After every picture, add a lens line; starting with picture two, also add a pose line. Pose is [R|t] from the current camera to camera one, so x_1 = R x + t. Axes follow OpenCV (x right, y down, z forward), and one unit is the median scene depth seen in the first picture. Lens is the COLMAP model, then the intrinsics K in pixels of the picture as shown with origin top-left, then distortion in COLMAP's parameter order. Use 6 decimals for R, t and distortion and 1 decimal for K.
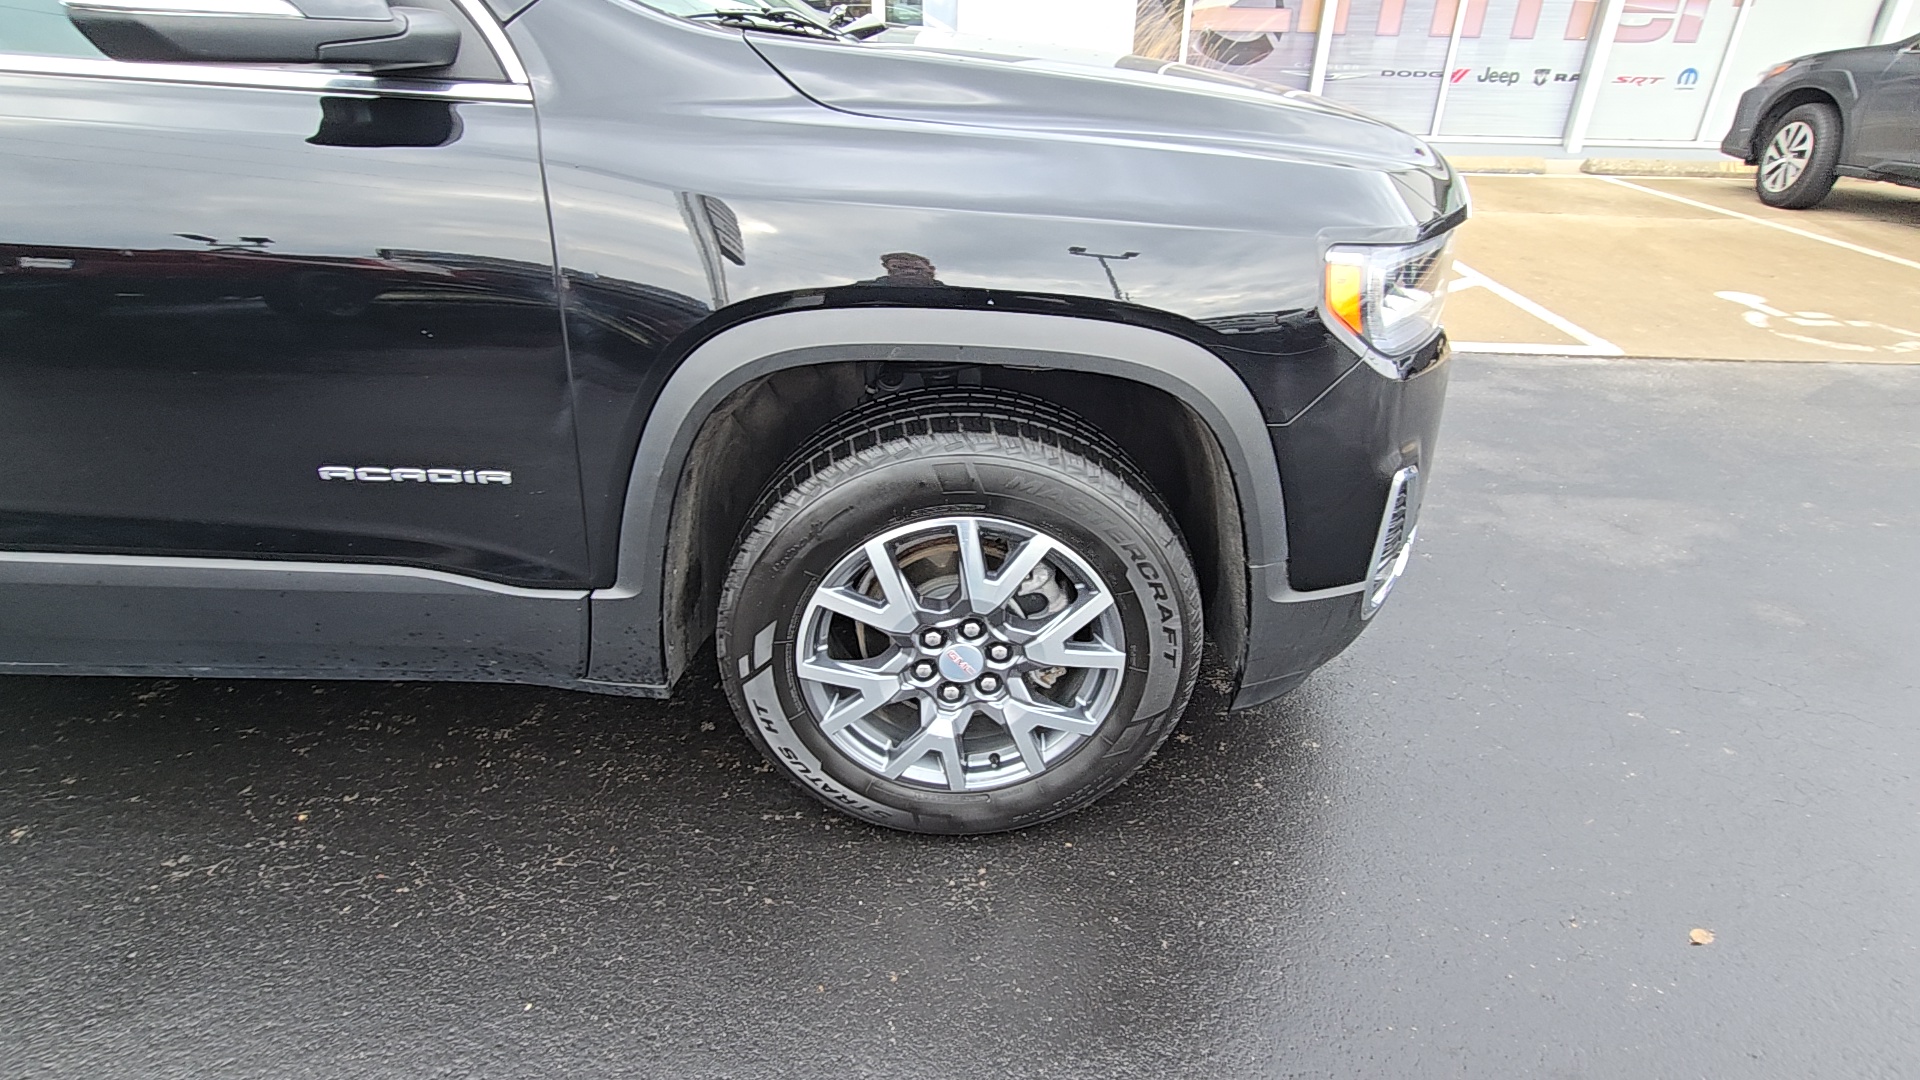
lens RADIAL K [[968.4, 0, 953.3], [0, 968.4, 550.2], [0, 0, 1]] dist [-0.001251, -0.001236]
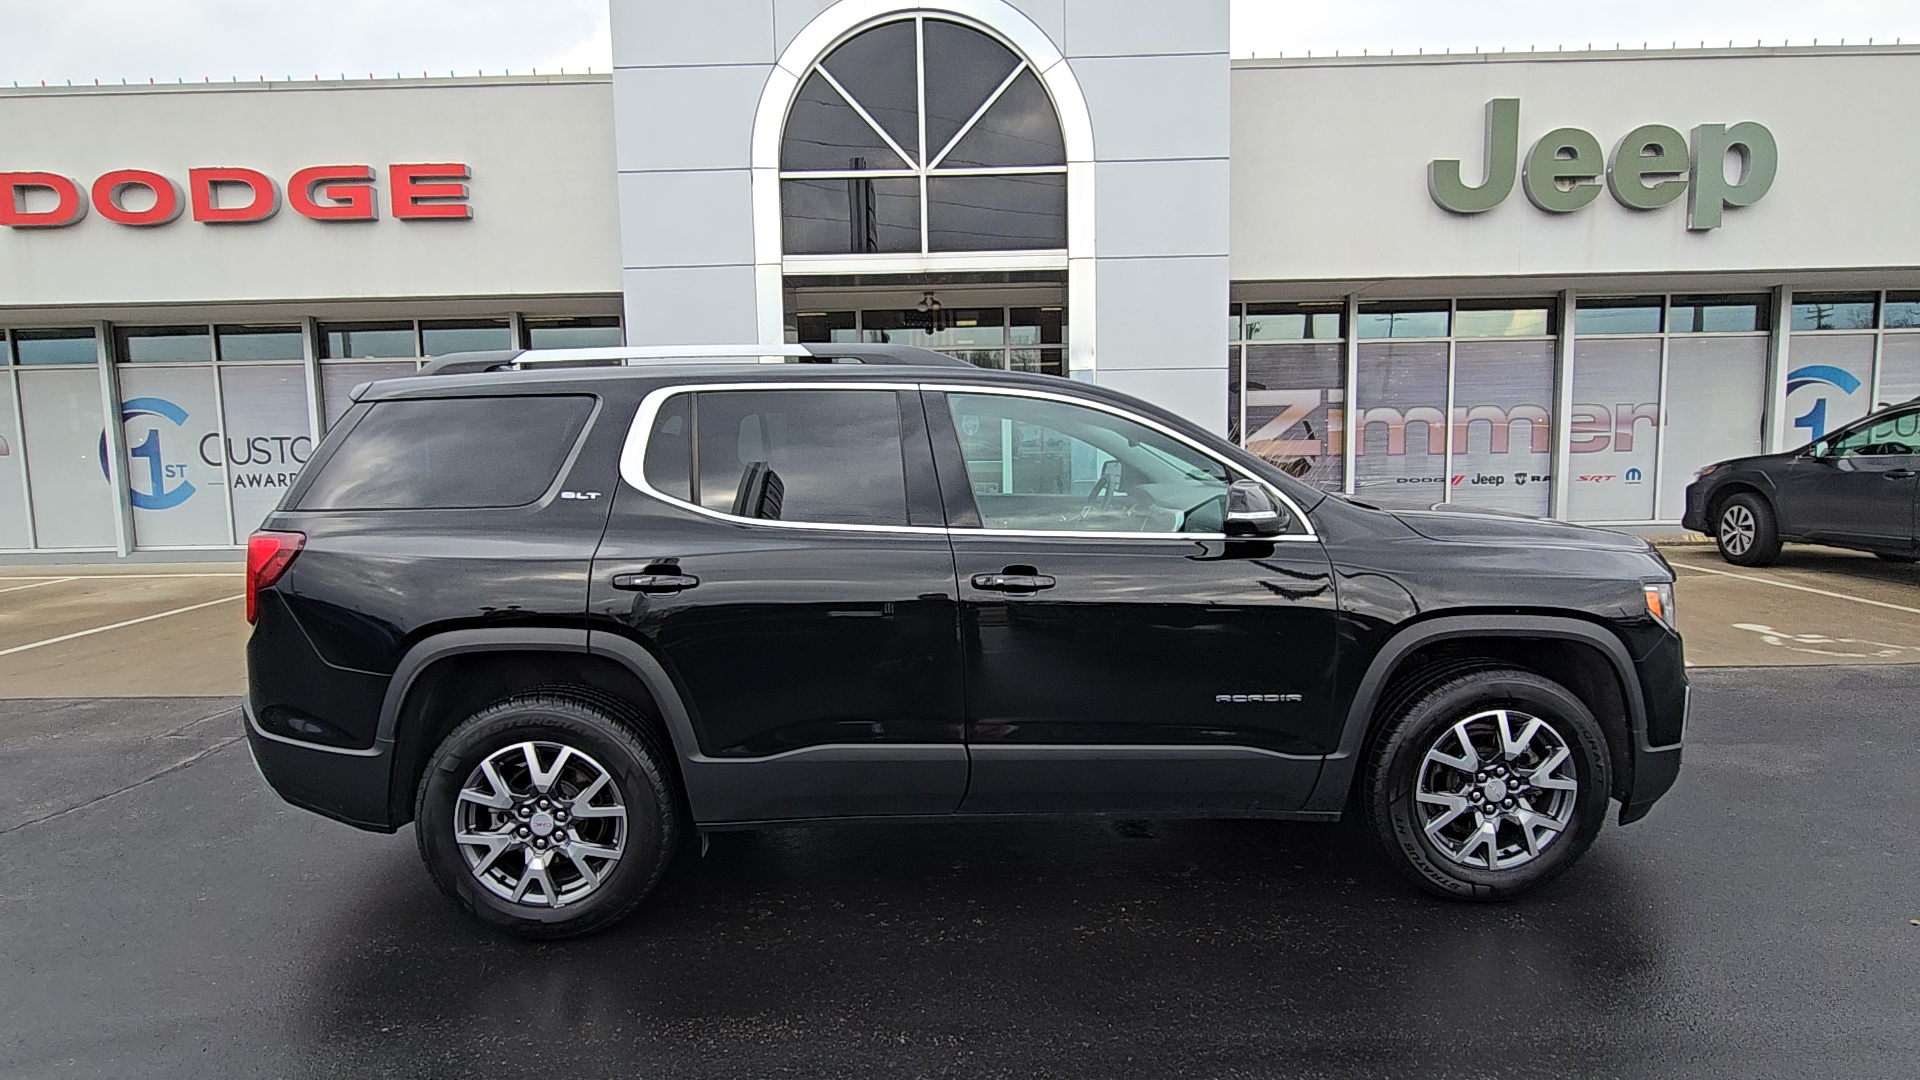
lens RADIAL K [[968.4, 0, 953.3], [0, 968.4, 550.2], [0, 0, 1]] dist [-0.001251, -0.001236]
pose [[0.999212, -0.036144, 0.016413, -1.117671], [0.039666, 0.925222, -0.377348, 0.365034], [-0.001547, 0.377702, 0.925926, -1.027065]]
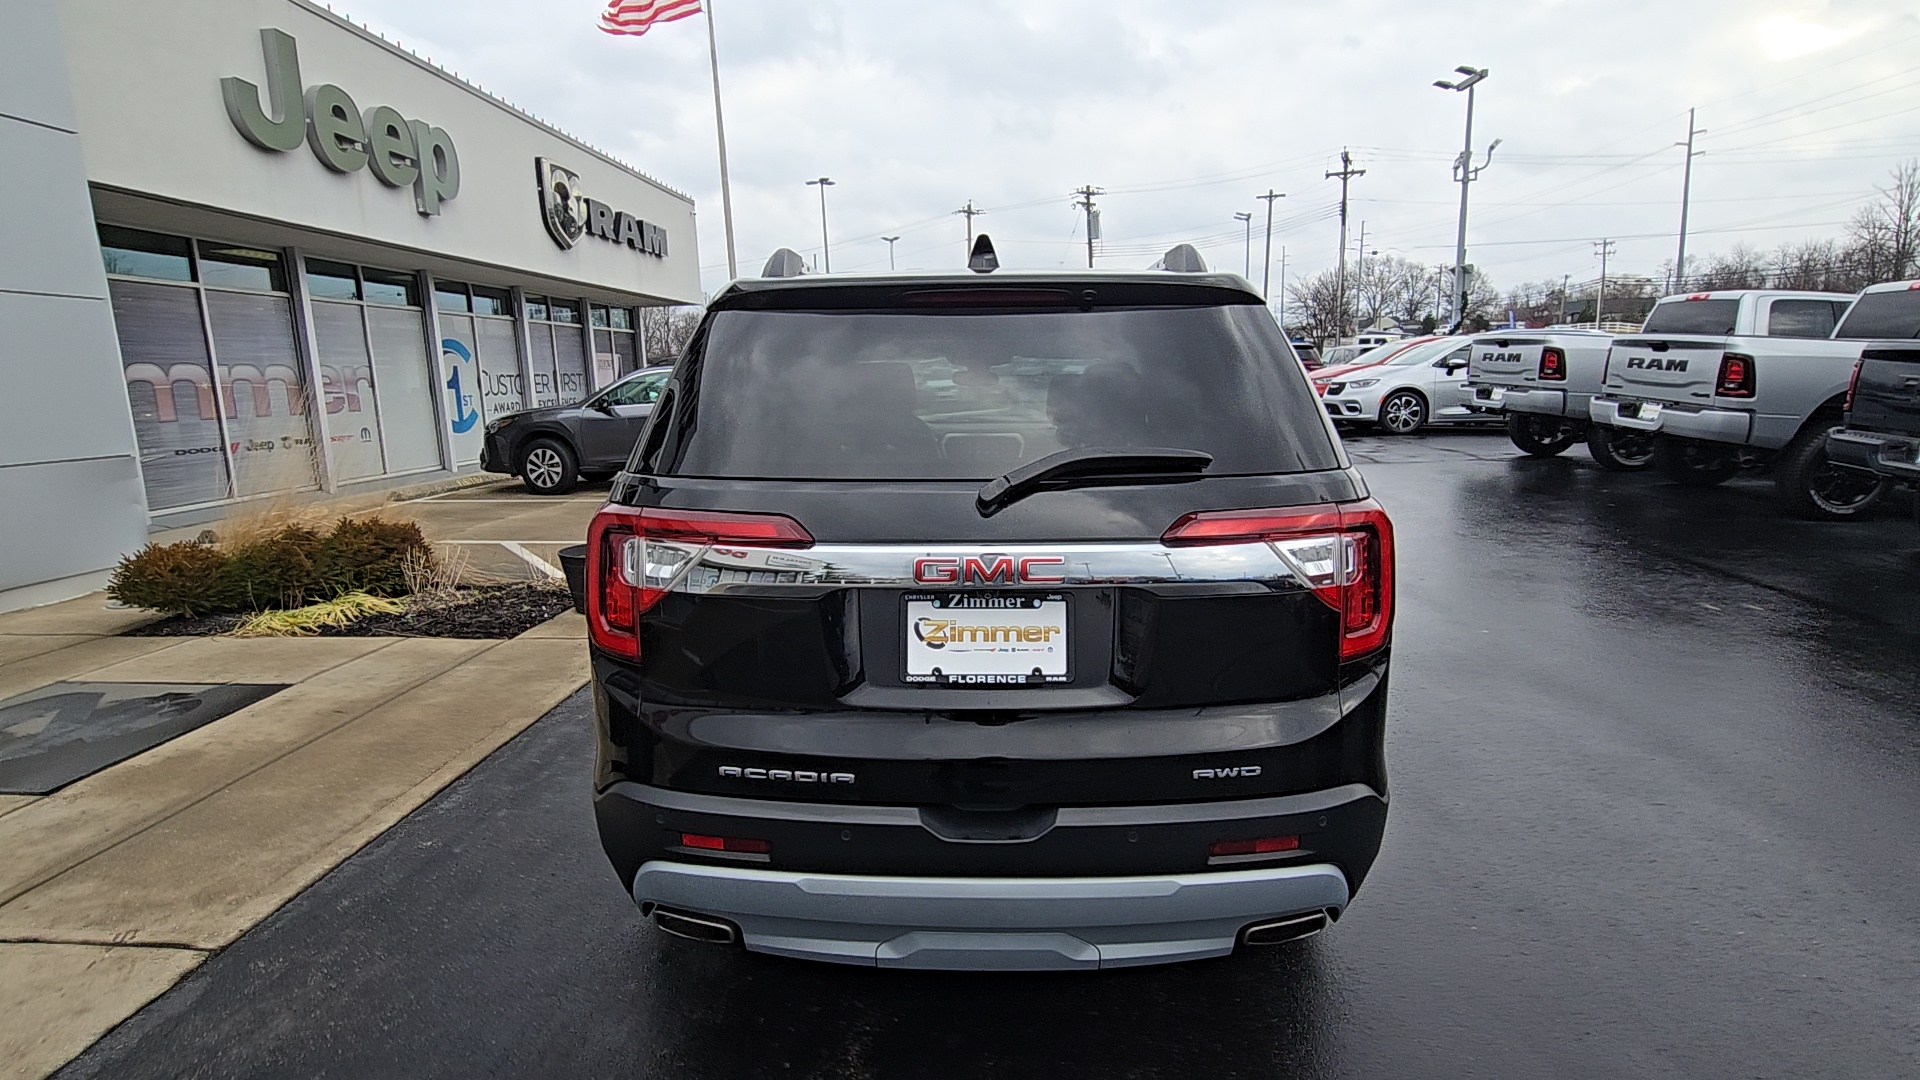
lens RADIAL K [[968.4, 0, 953.3], [0, 968.4, 550.2], [0, 0, 1]] dist [-0.001251, -0.001236]
pose [[0.036812, -0.194167, 0.980277, -3.773870], [0.497990, 0.854031, 0.150460, -0.876177], [-0.866401, 0.482629, 0.128132, 1.128721]]
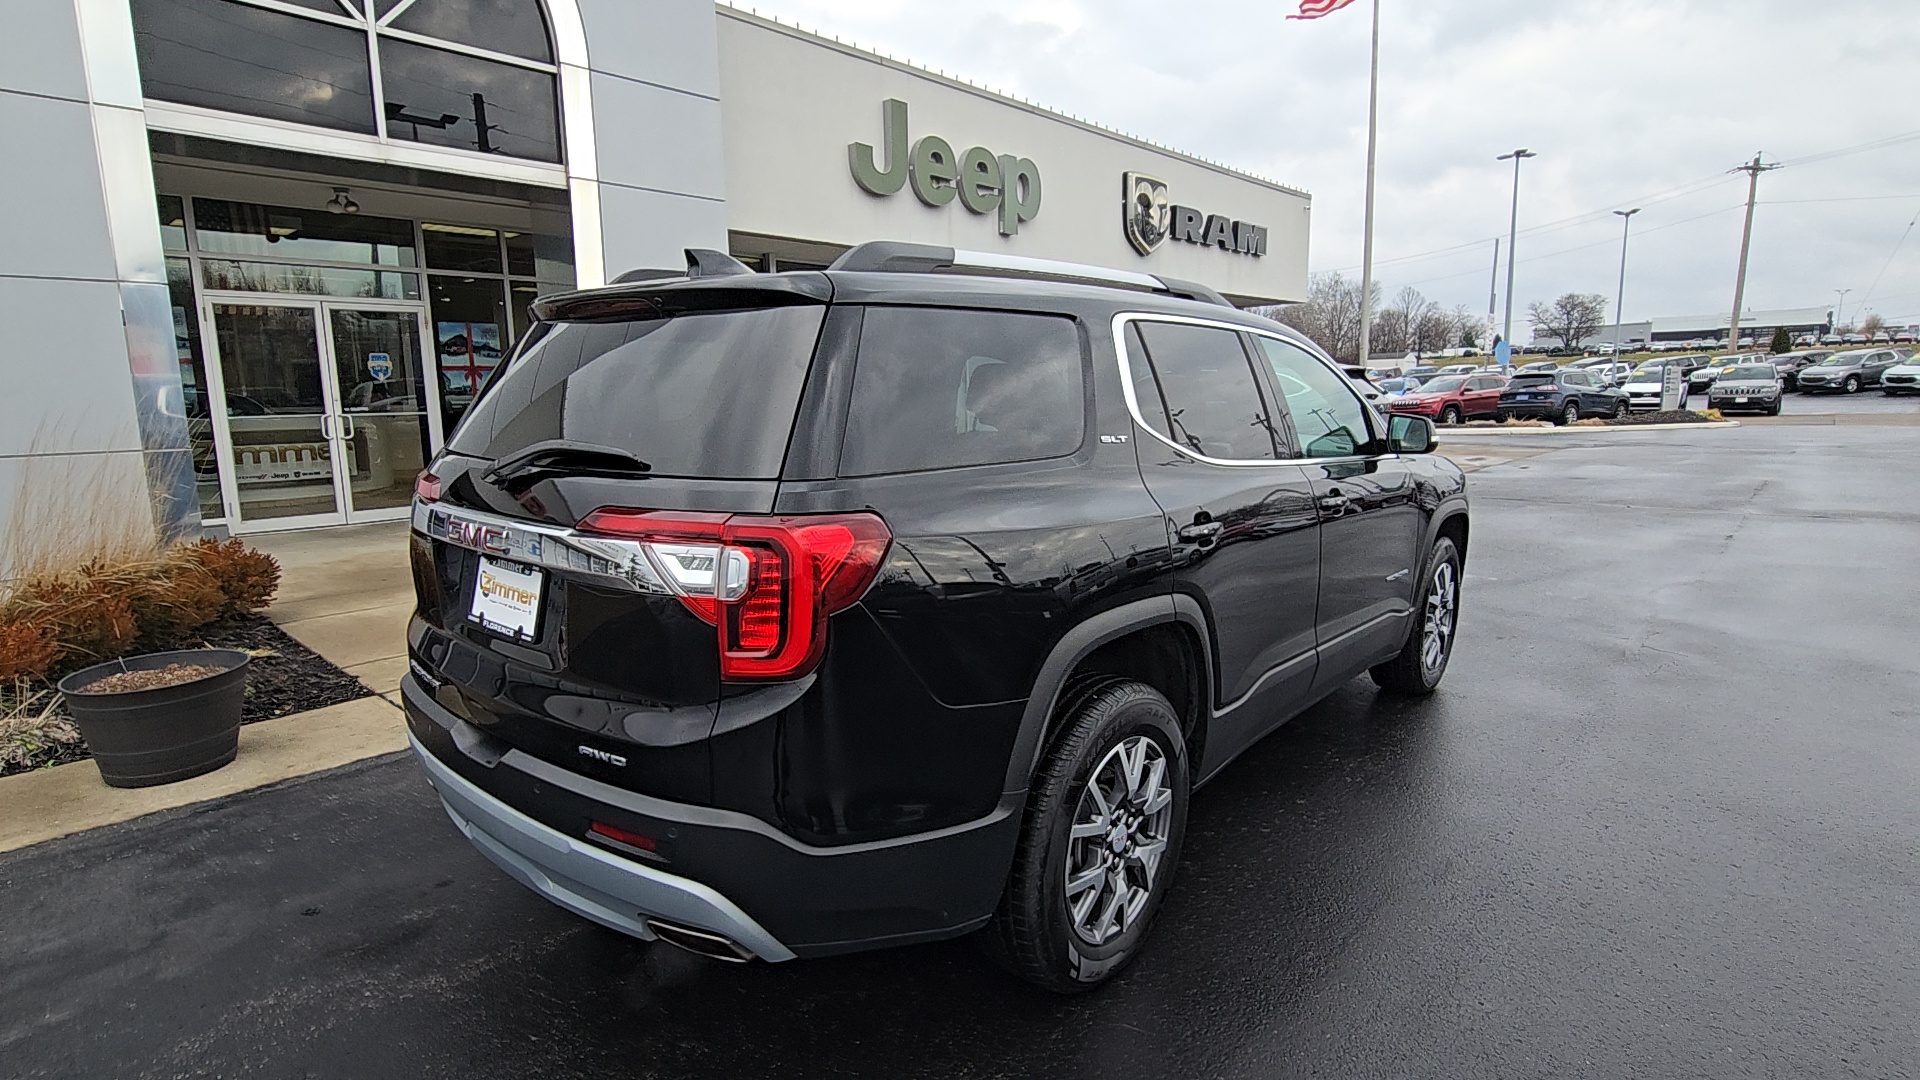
lens RADIAL K [[968.4, 0, 953.3], [0, 968.4, 550.2], [0, 0, 1]] dist [-0.001251, -0.001236]
pose [[0.657964, -0.146816, 0.738599, -3.242521], [0.374707, 0.914599, -0.151999, -0.185213], [-0.653206, 0.376768, 0.656786, -0.089033]]
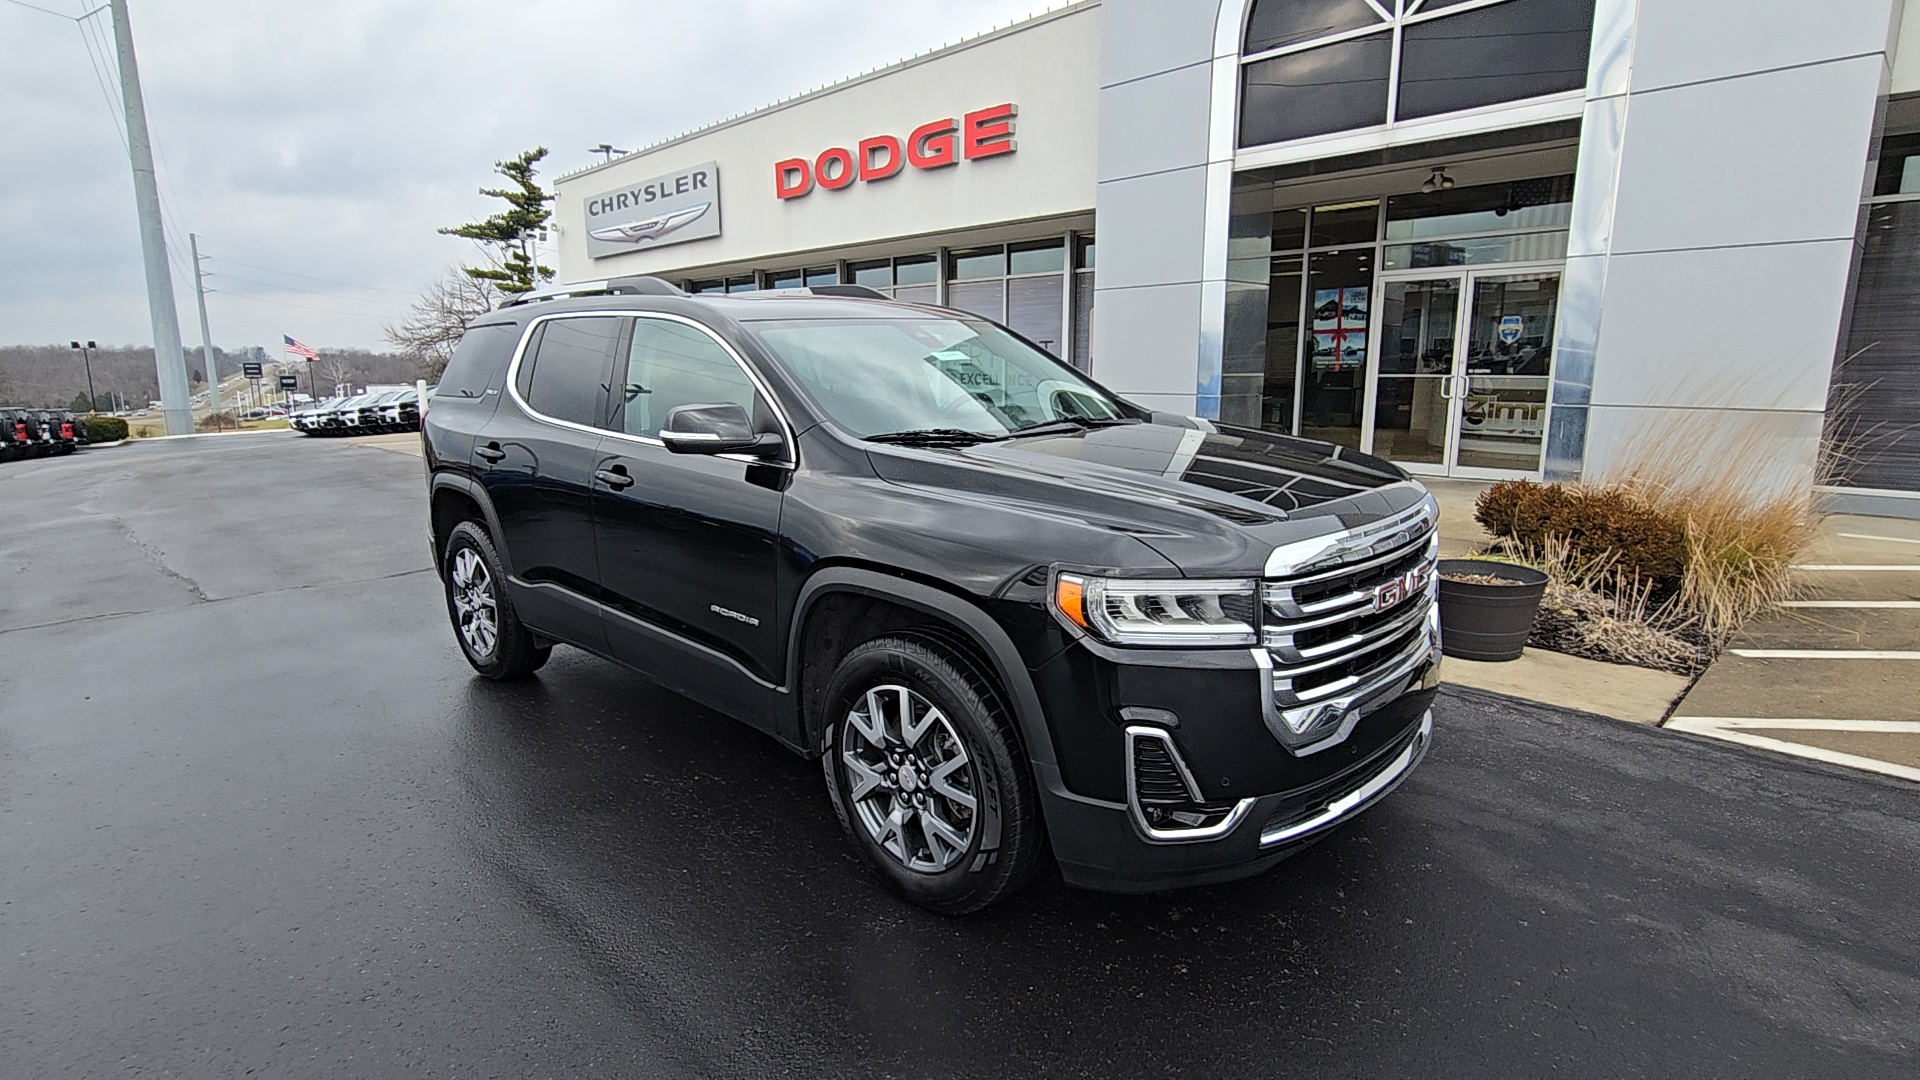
lens RADIAL K [[968.4, 0, 953.3], [0, 968.4, 550.2], [0, 0, 1]] dist [-0.001251, -0.001236]
pose [[0.718086, 0.112828, -0.686748, 1.193209], [-0.313423, 0.933469, -0.174362, 0.013538], [0.621385, 0.340450, 0.705674, -0.295530]]
